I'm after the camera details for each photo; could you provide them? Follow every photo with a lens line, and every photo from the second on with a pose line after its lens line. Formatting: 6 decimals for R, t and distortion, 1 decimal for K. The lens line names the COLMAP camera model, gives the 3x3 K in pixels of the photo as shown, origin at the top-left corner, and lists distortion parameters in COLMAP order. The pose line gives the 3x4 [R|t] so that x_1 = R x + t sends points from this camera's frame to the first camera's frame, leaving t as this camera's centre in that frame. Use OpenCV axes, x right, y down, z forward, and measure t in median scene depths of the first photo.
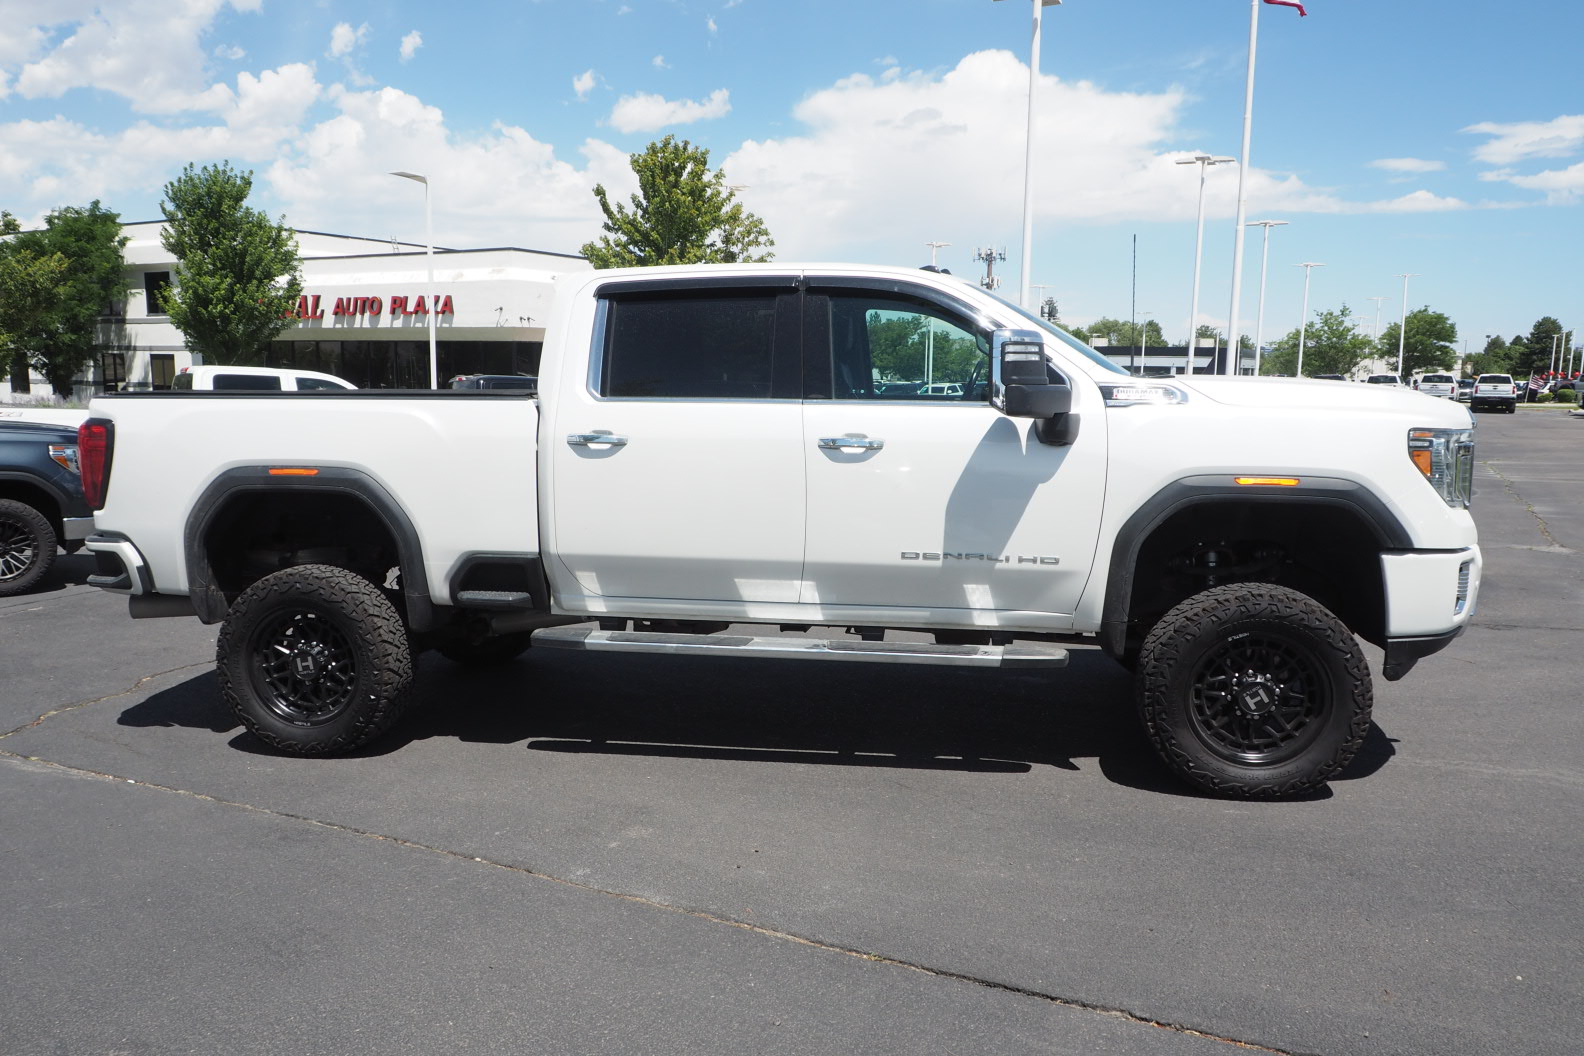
lens RADIAL K [[1168.9, 0, 796.4], [0, 1168.9, 536.3], [0, 0, 1]] dist [-0.017561, 0.005337]
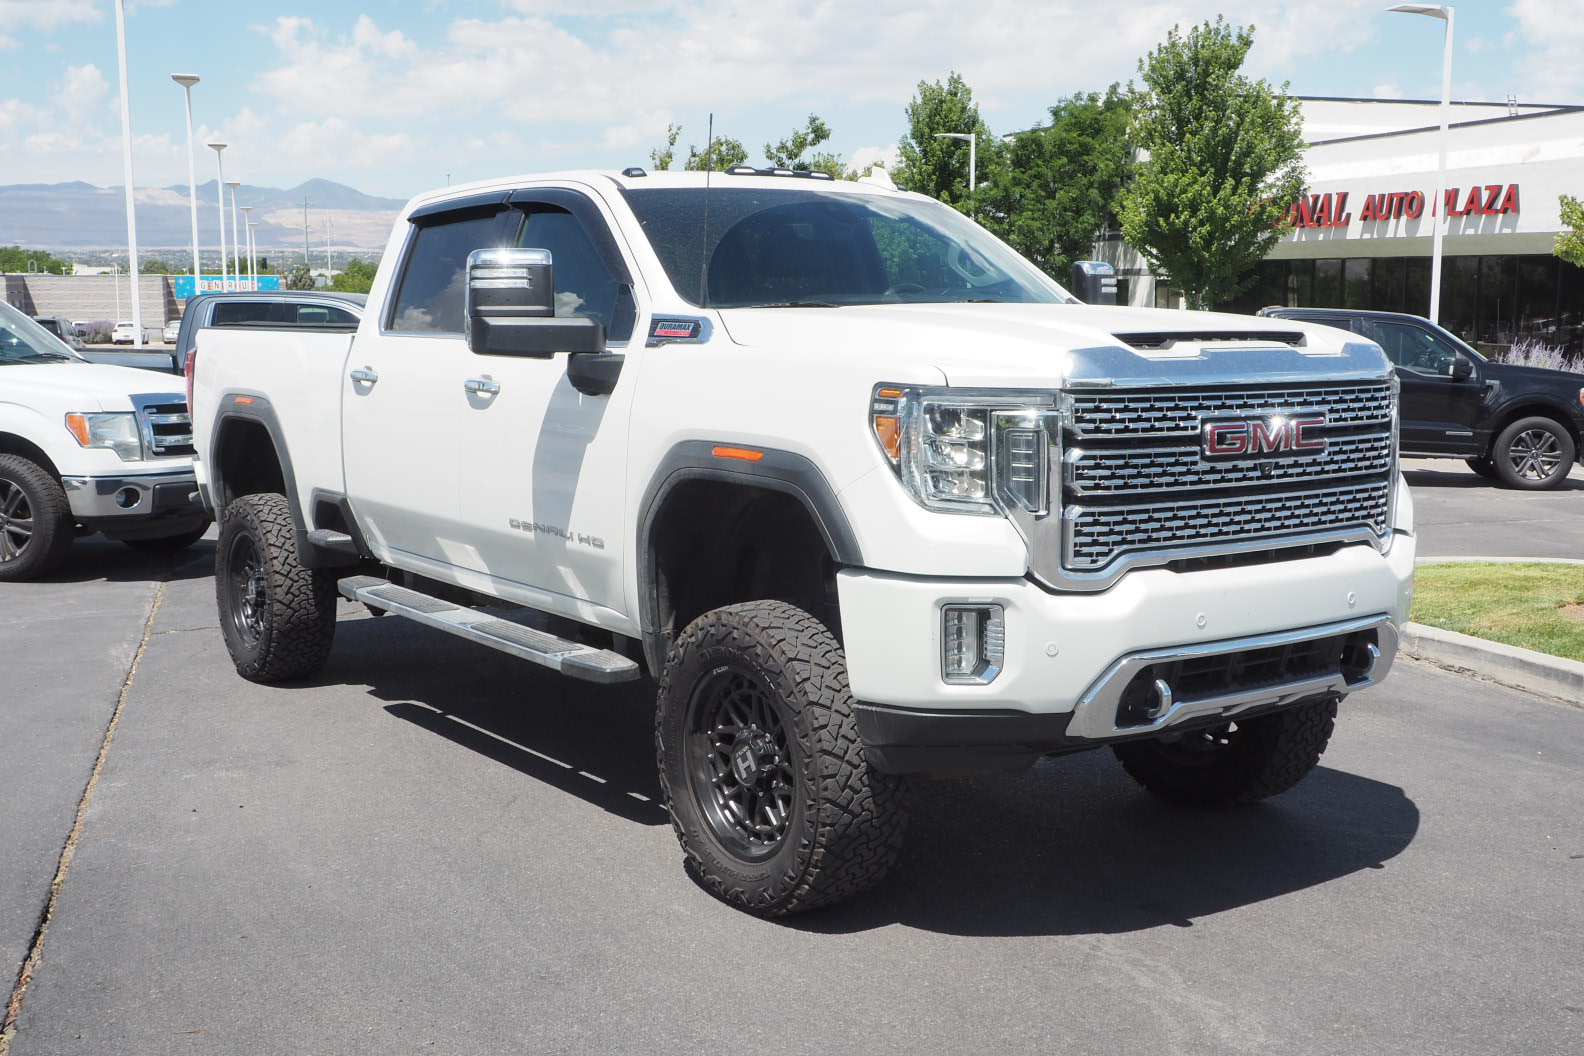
lens RADIAL K [[1786.9, 0, 793.9], [0, 1786.9, 517.8], [0, 0, 1]] dist [-0.007470, 0.000000]
pose [[0.704047, 0.081184, -0.705498, 0.252720], [-0.095400, 0.995251, 0.019322, -0.006927], [0.703716, 0.053701, 0.708449, 0.053924]]
